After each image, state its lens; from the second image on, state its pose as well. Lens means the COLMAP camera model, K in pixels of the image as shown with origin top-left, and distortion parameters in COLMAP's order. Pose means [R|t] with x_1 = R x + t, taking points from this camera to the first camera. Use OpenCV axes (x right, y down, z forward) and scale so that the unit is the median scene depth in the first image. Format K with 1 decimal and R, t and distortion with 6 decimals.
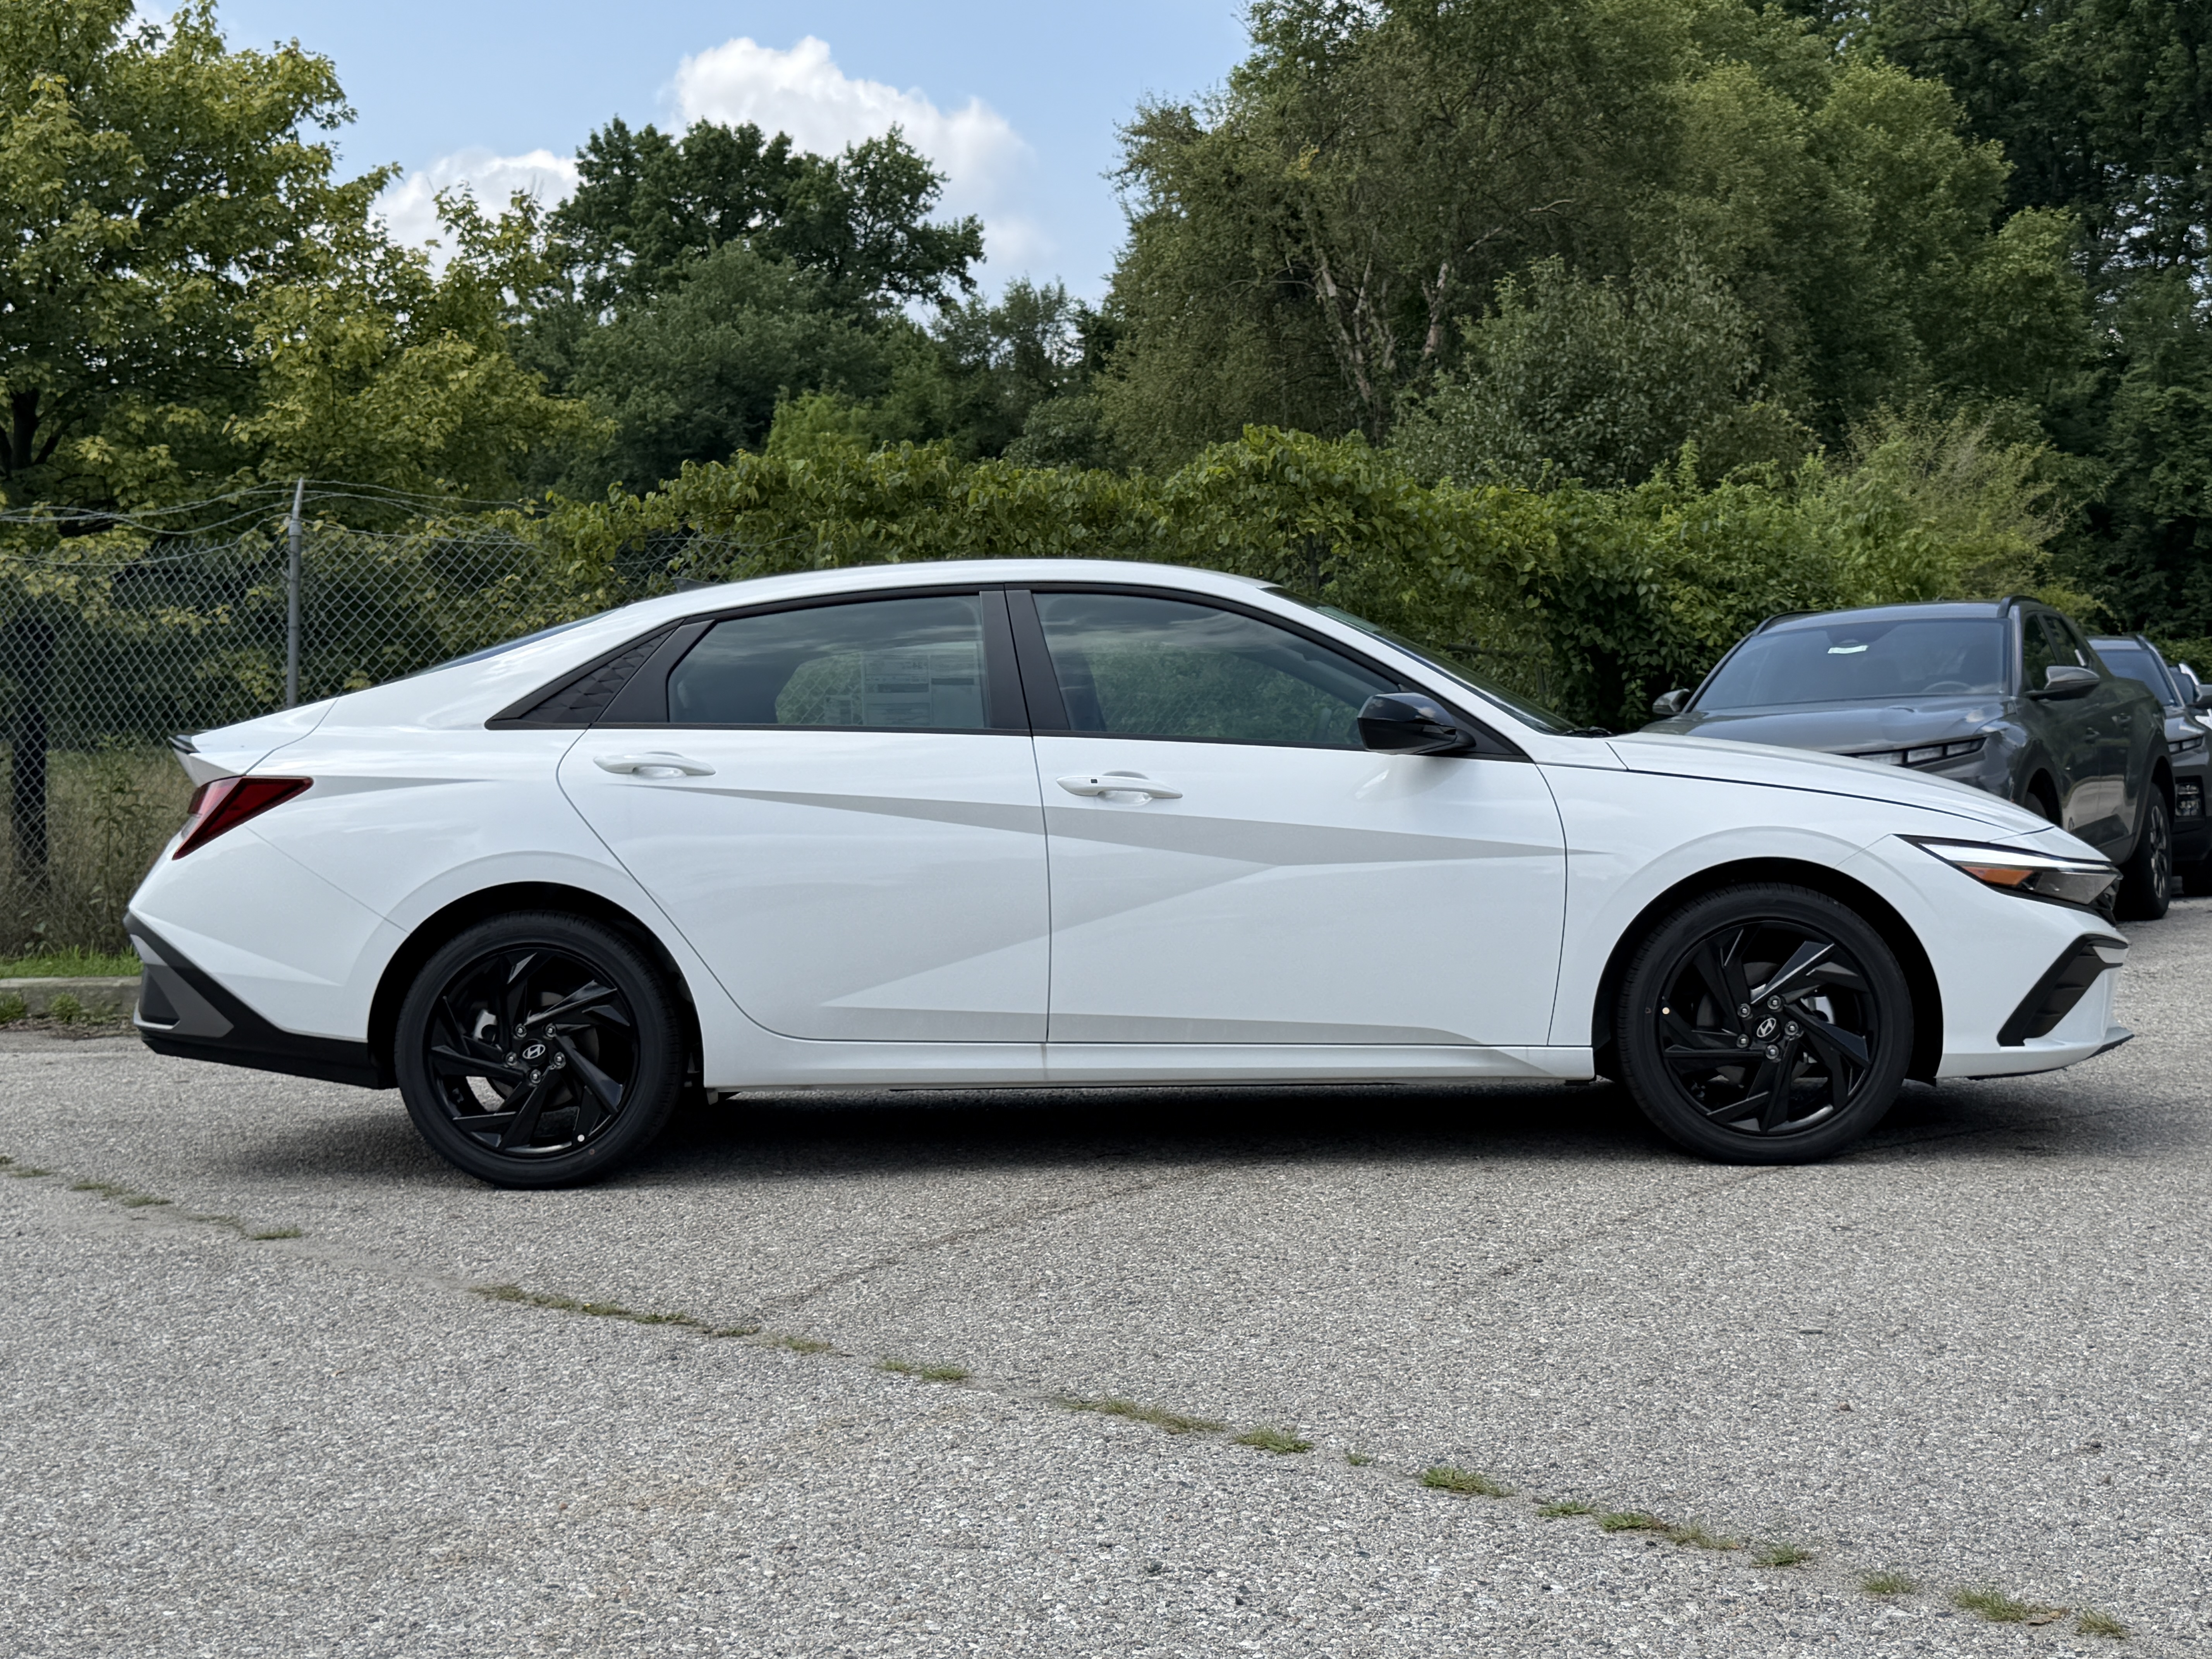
lens RADIAL K [[2867.4, 0, 1106.5], [0, 2867.4, 825.9], [0, 0, 1]] dist [0.090998, 0.000000]
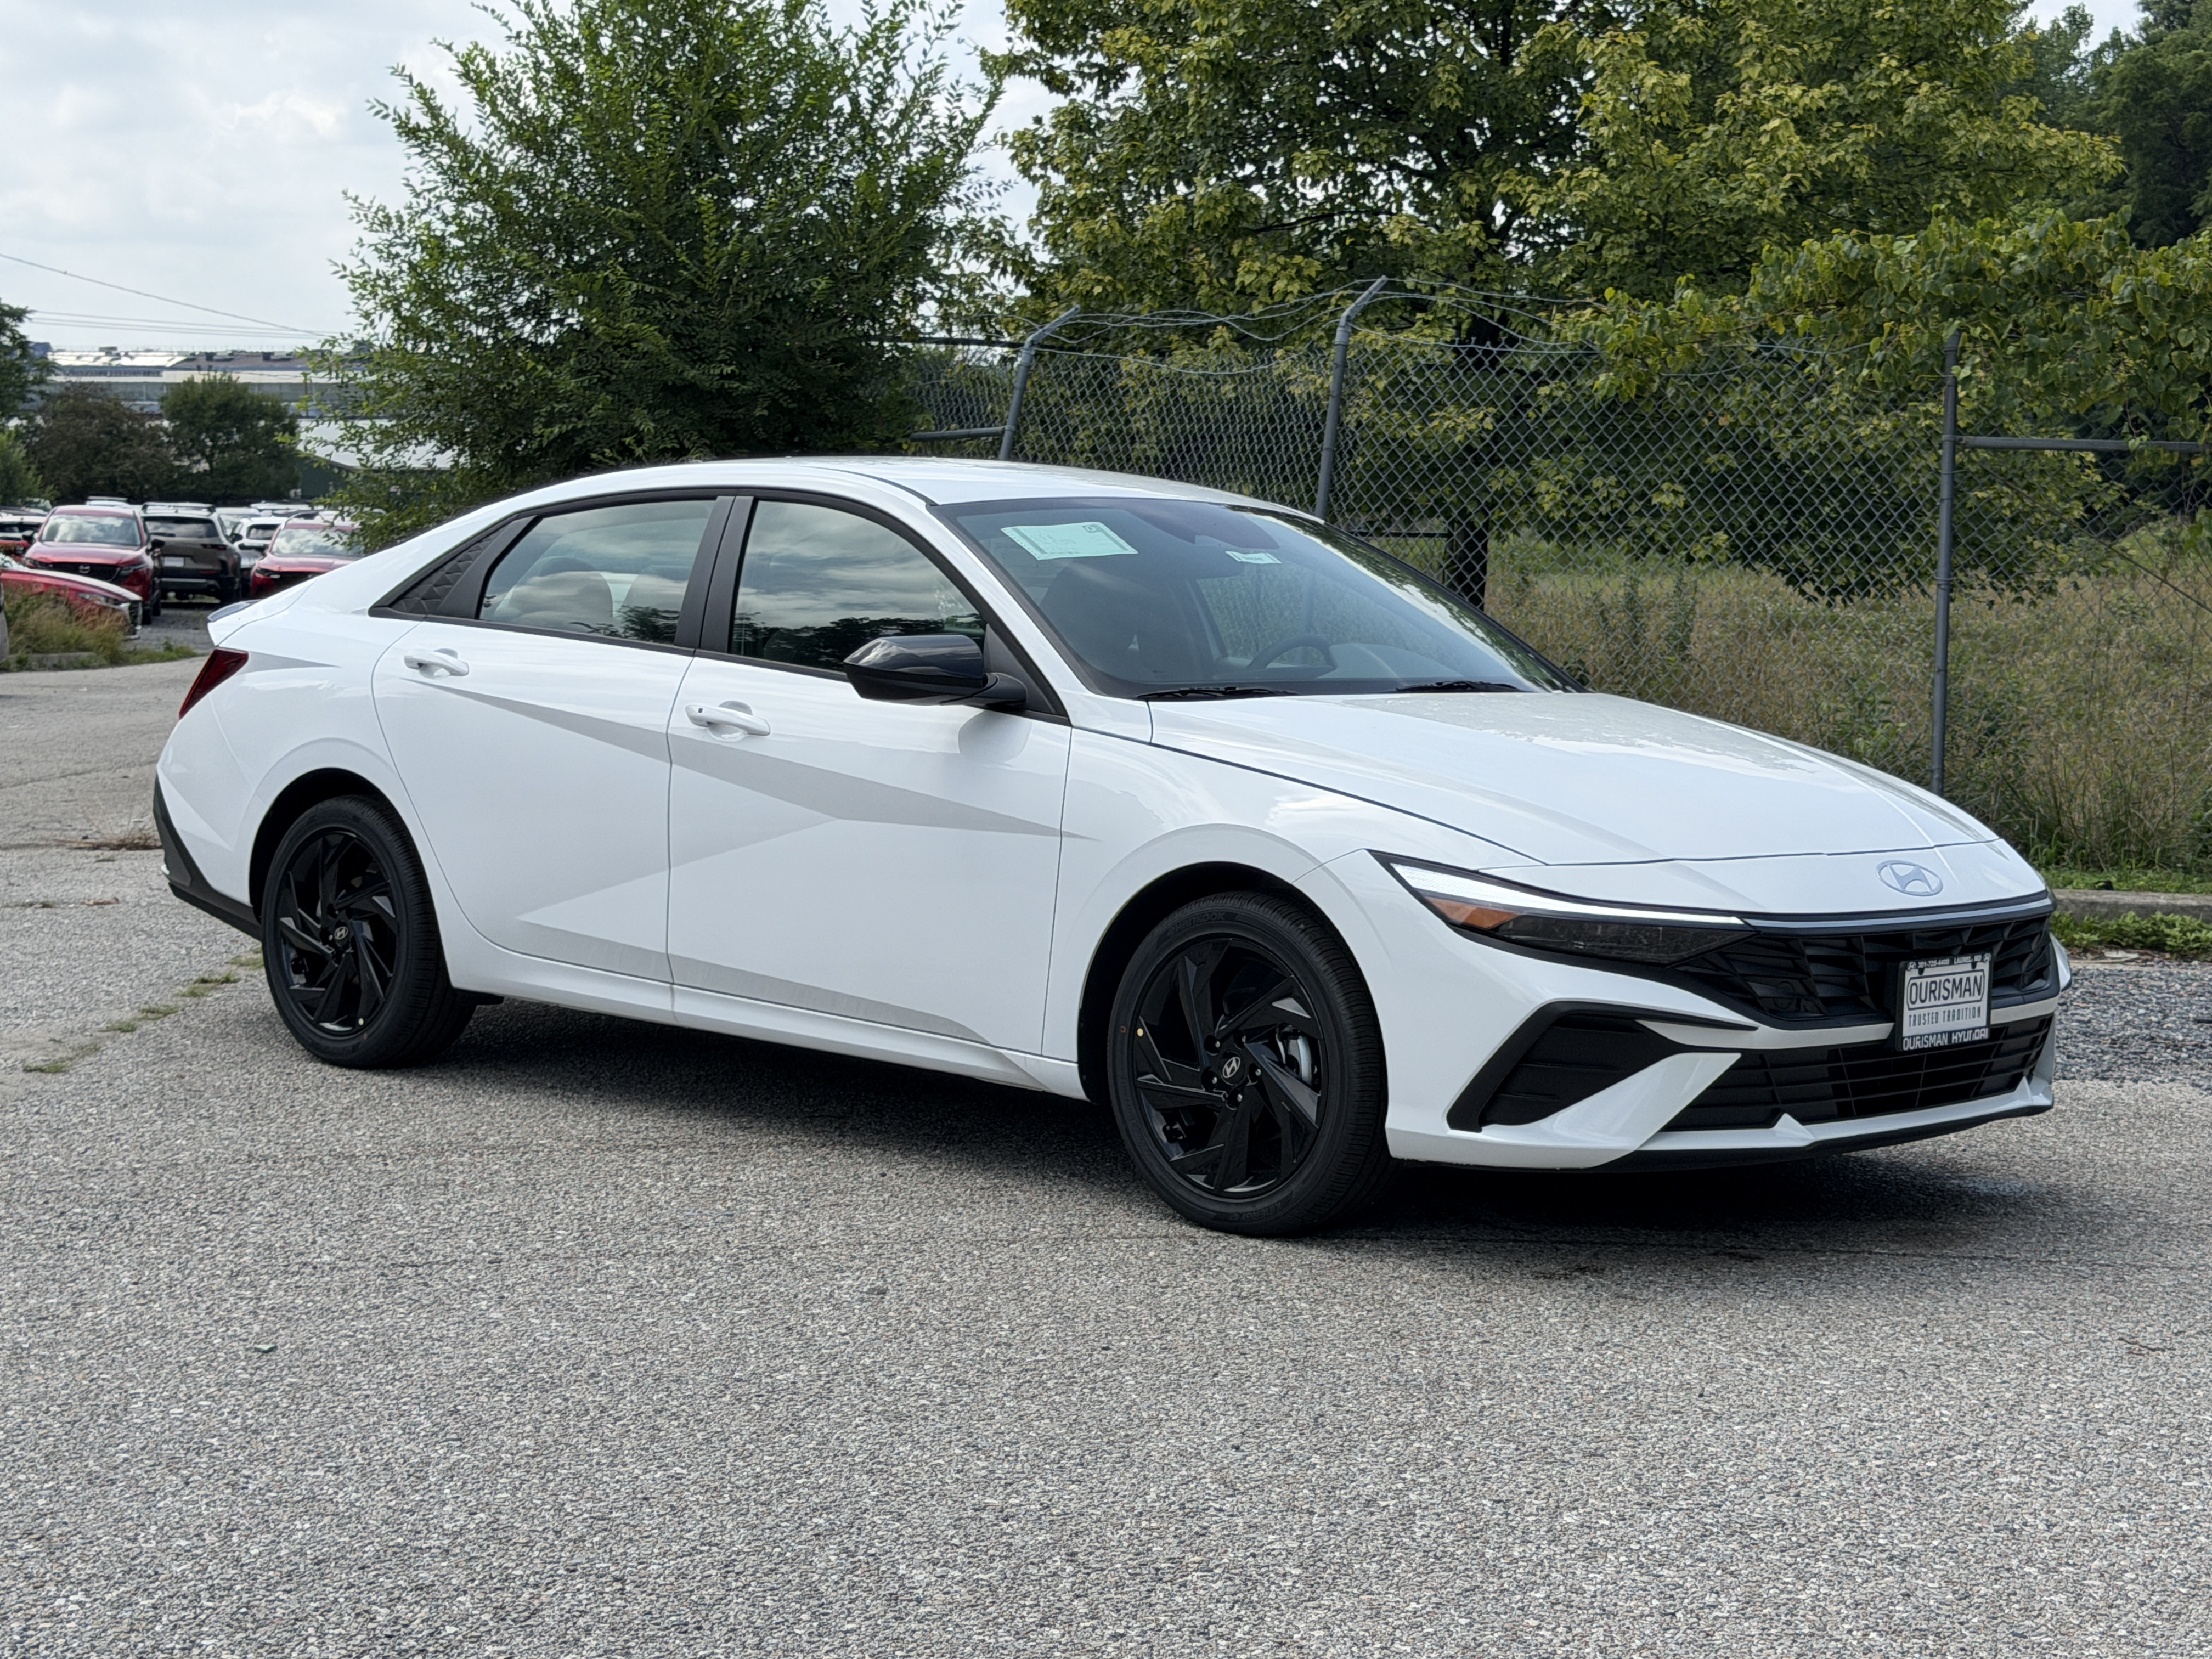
lens RADIAL K [[3654.9, 0, 1106.1], [0, 3654.9, 827.2], [0, 0, 1]] dist [0.205452, 0.000000]
pose [[0.764913, 0.091444, -0.637610, 0.853410], [-0.054126, 0.995496, 0.077838, -0.077355], [0.641855, -0.025028, 0.766417, 0.171618]]
